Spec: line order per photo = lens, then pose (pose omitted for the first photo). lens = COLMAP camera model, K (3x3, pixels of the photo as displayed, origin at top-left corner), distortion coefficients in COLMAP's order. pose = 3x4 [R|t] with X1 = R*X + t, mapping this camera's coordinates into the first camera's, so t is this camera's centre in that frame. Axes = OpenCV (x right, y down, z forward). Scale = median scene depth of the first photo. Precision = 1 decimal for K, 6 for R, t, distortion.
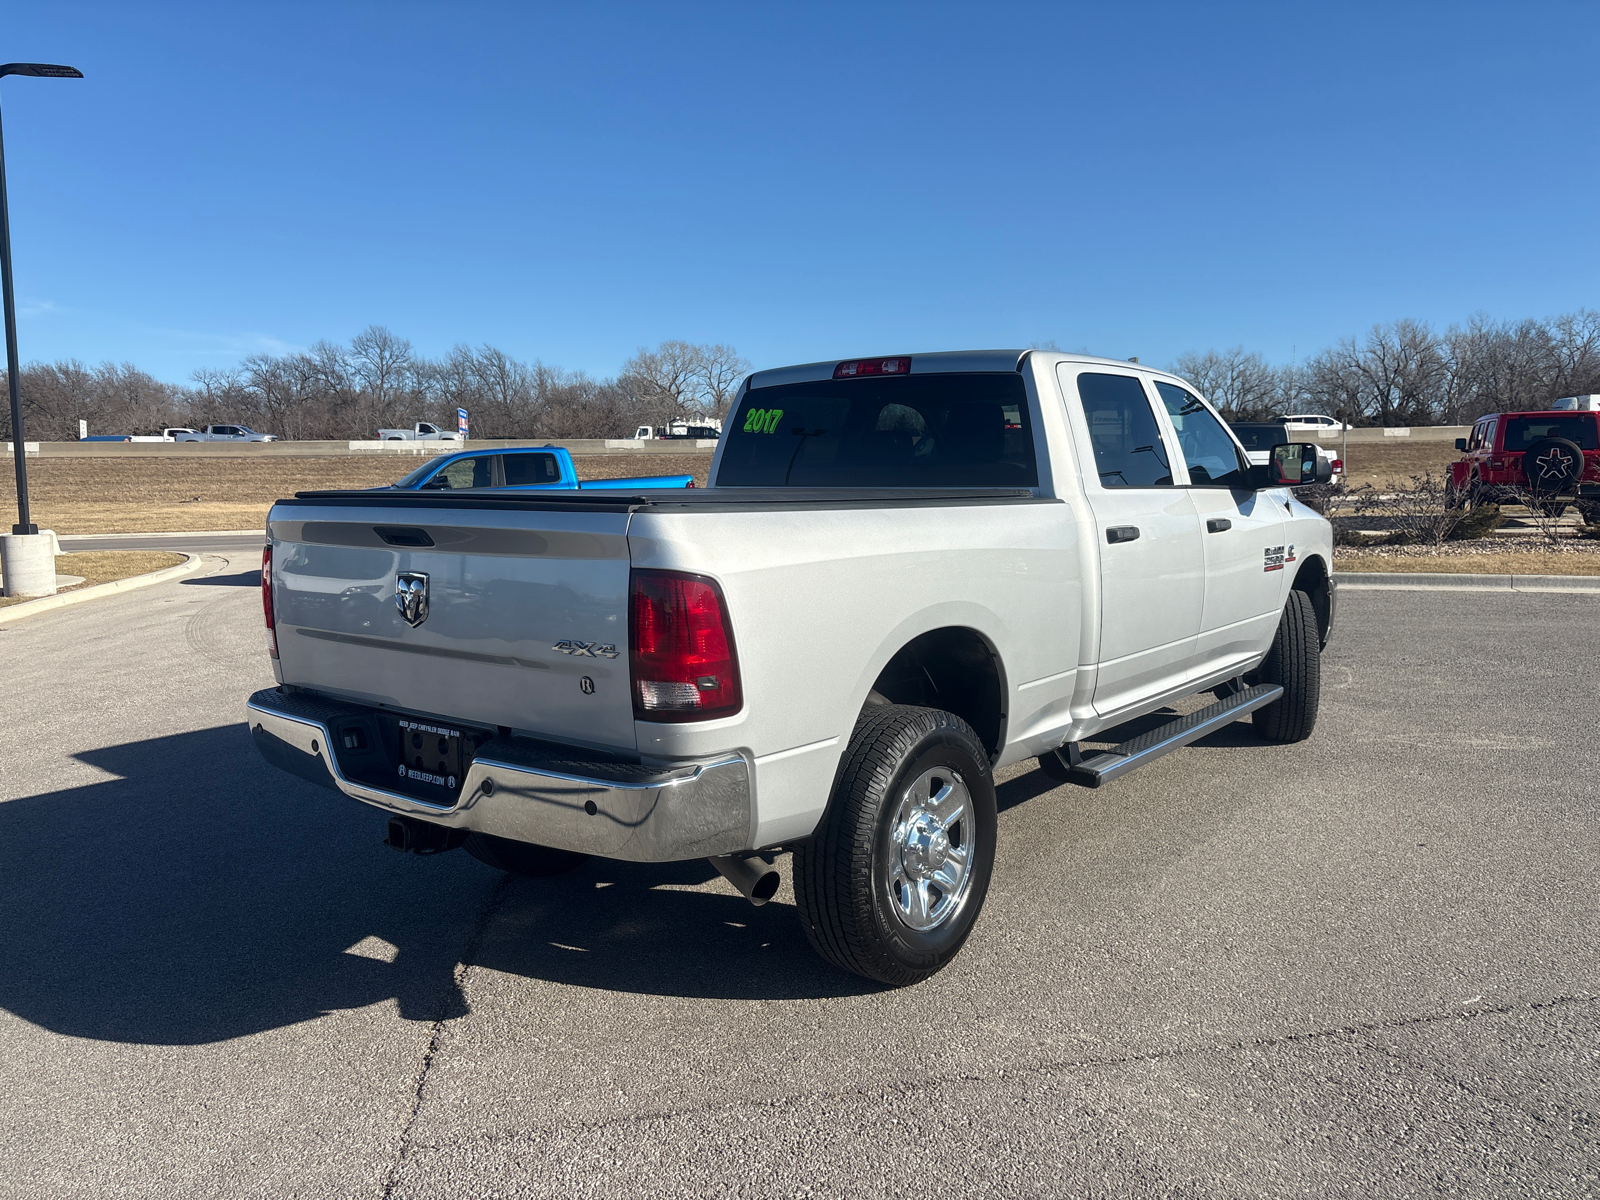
lens RADIAL K [[1209.7, 0, 780.3], [0, 1209.7, 607.6], [0, 0, 1]] dist [0.025847, -0.027766]
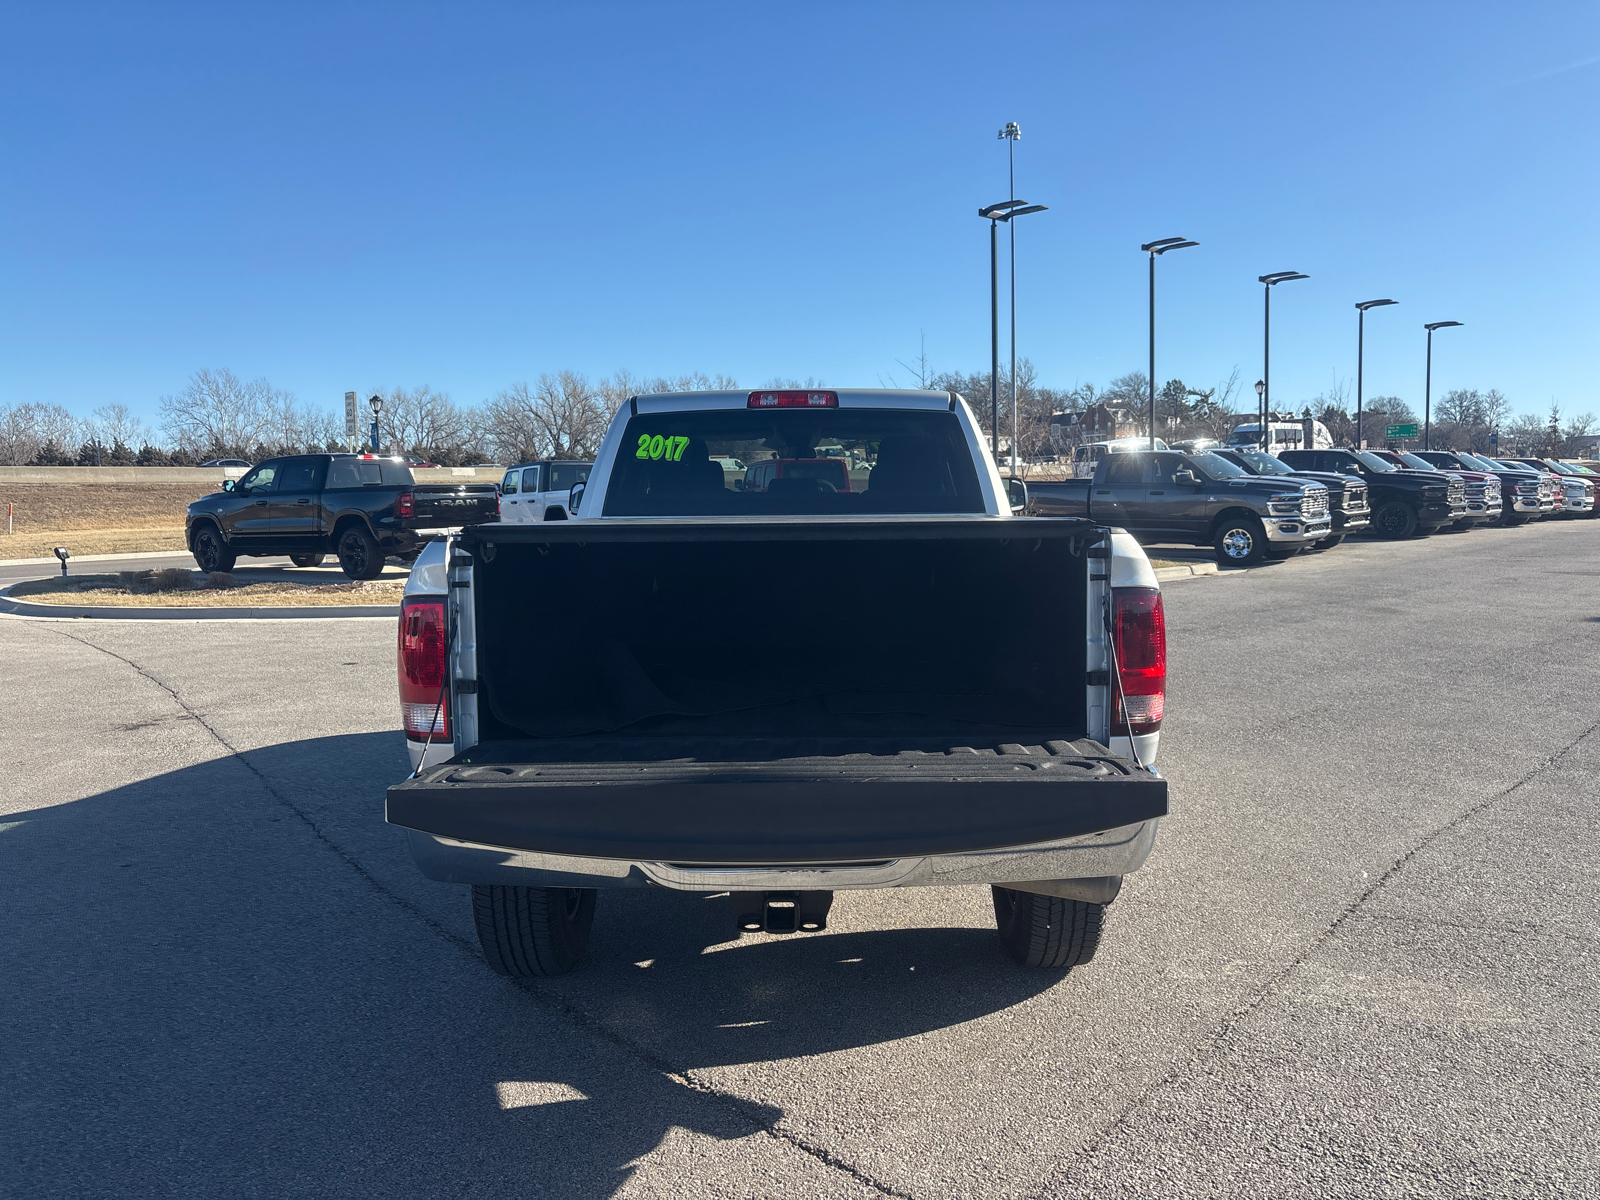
lens RADIAL K [[1209.7, 0, 806.7], [0, 1209.7, 584.3], [0, 0, 1]] dist [0.025847, -0.027766]
pose [[0.780406, -0.041283, 0.623908, -0.599958], [0.071288, 0.997186, -0.023187, -0.018738], [-0.621196, 0.062572, 0.781153, 0.216333]]
